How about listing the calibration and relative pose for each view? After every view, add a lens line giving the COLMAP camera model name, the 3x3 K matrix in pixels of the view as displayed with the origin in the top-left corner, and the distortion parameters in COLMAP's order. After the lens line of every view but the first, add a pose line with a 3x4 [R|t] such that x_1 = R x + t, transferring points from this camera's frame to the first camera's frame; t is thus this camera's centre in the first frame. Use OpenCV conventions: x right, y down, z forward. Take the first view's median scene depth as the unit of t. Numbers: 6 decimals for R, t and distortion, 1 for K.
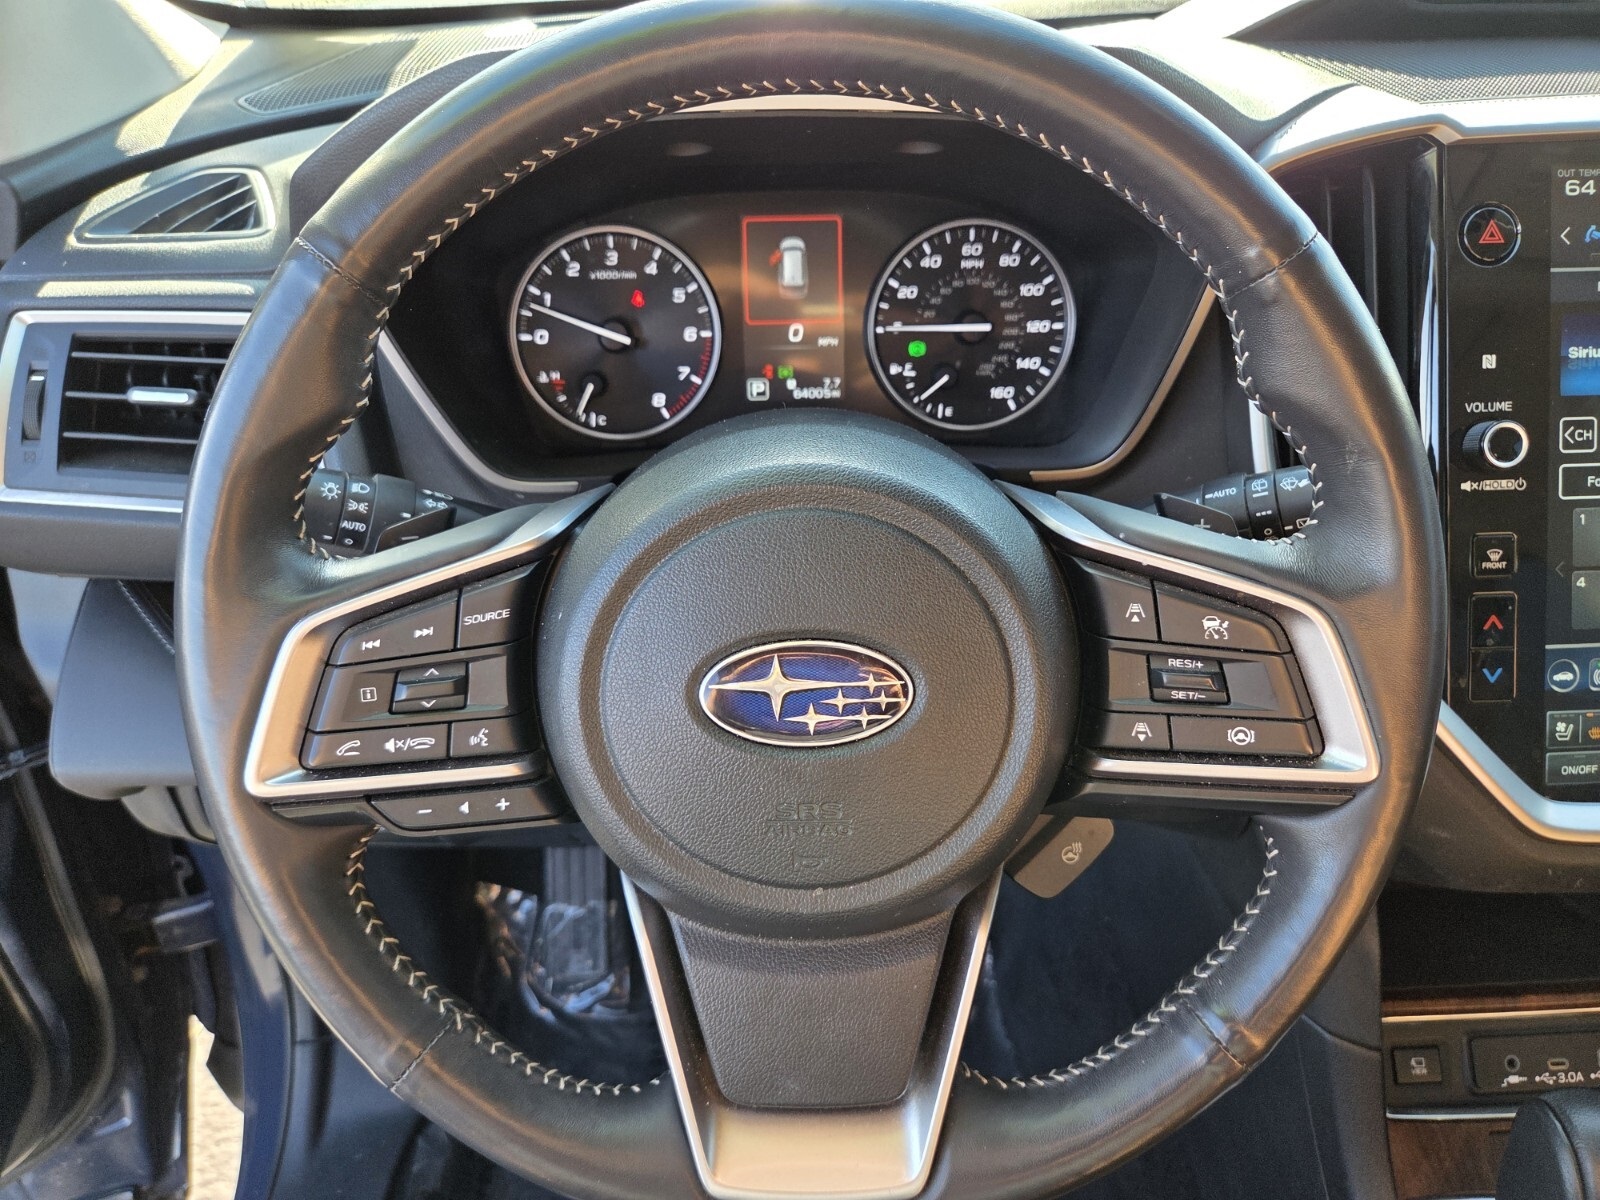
lens RADIAL K [[1105.5, 0, 800.0], [0, 1105.5, 600.0], [0, 0, 1]] dist [0.082274, -0.074080]
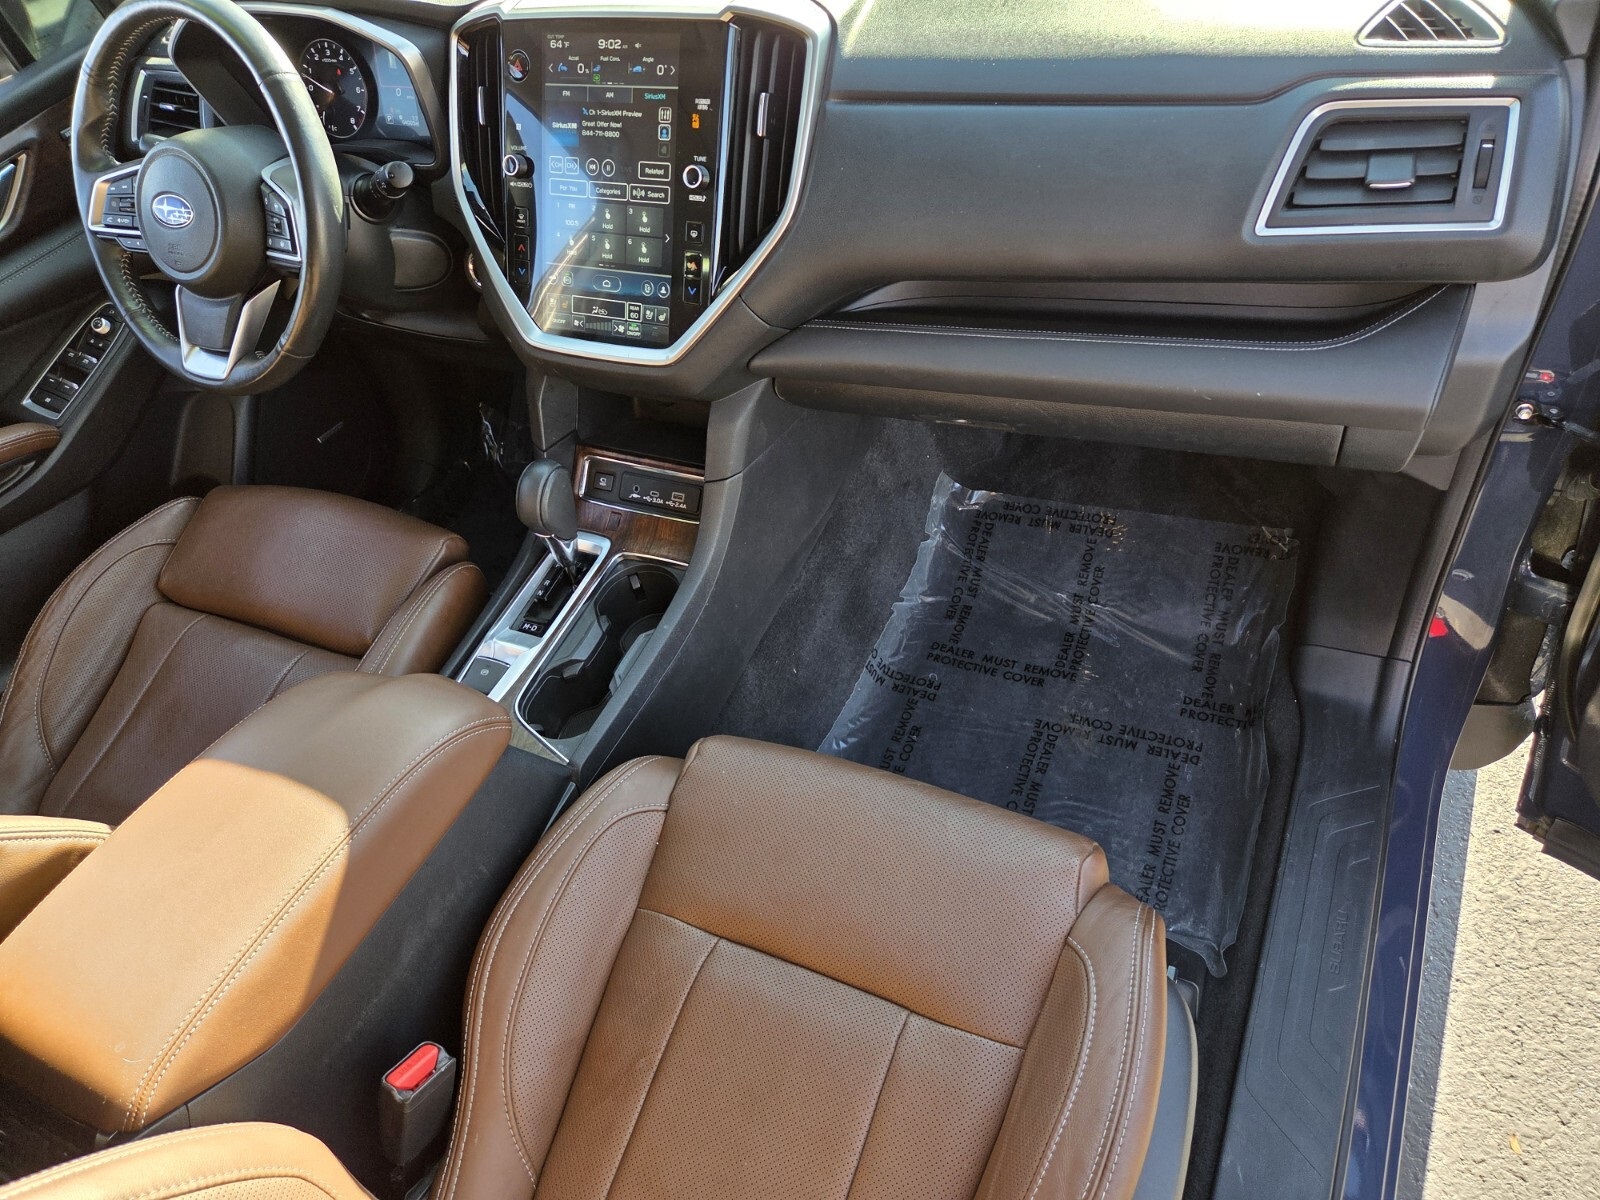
lens RADIAL K [[1105.5, 0, 800.0], [0, 1105.5, 600.0], [0, 0, 1]] dist [0.082274, -0.074080]
pose [[0.864605, 0.244869, -0.438745, 2.125793], [-0.139930, 0.956009, 0.257809, 0.037096], [0.482574, -0.161509, 0.860835, -0.766247]]
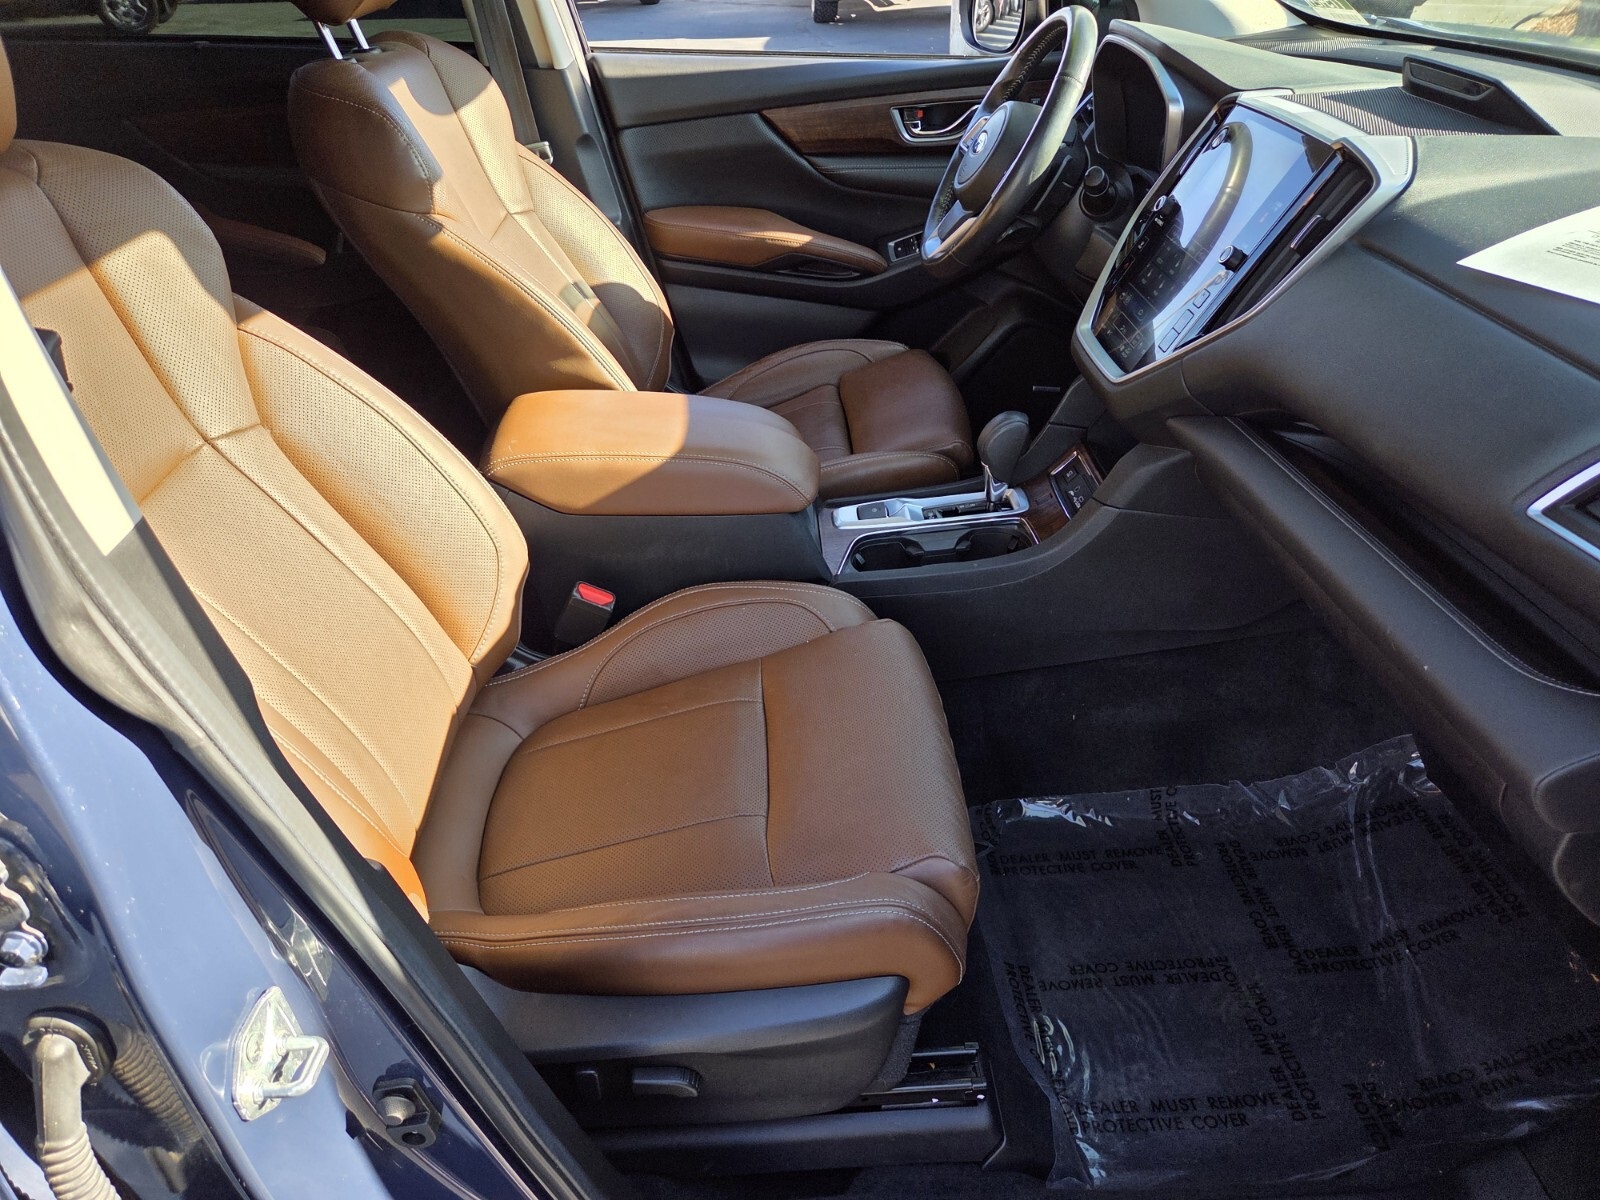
lens RADIAL K [[1105.5, 0, 800.0], [0, 1105.5, 600.0], [0, 0, 1]] dist [0.082274, -0.074080]
pose [[-0.024807, 0.541370, -0.840419, 3.213841], [-0.564361, 0.686319, 0.458762, -0.219120], [0.825155, 0.485680, 0.288502, -0.055347]]
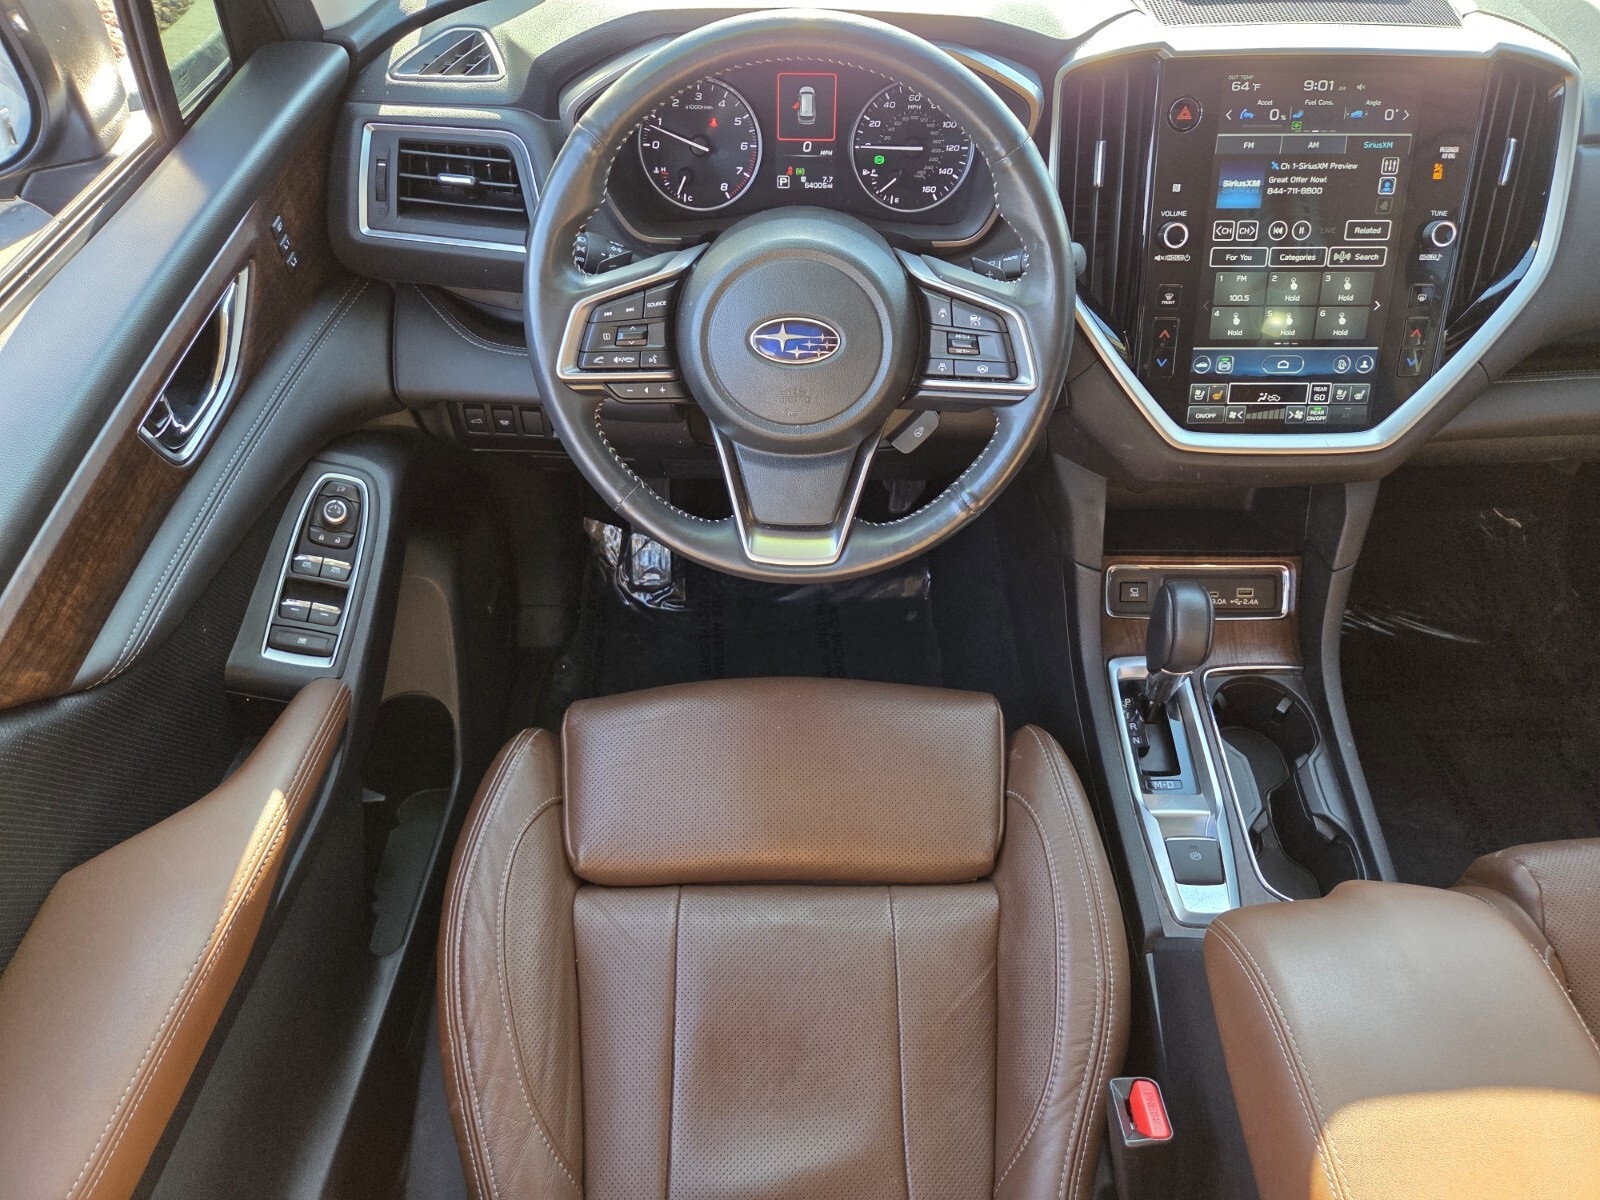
lens RADIAL K [[1105.5, 0, 800.0], [0, 1105.5, 600.0], [0, 0, 1]] dist [0.082274, -0.074080]
pose [[0.998928, 0.042643, -0.017985, 0.050013], [-0.037734, 0.975445, 0.216988, 0.065816], [0.026797, -0.216077, 0.976009, -0.875191]]
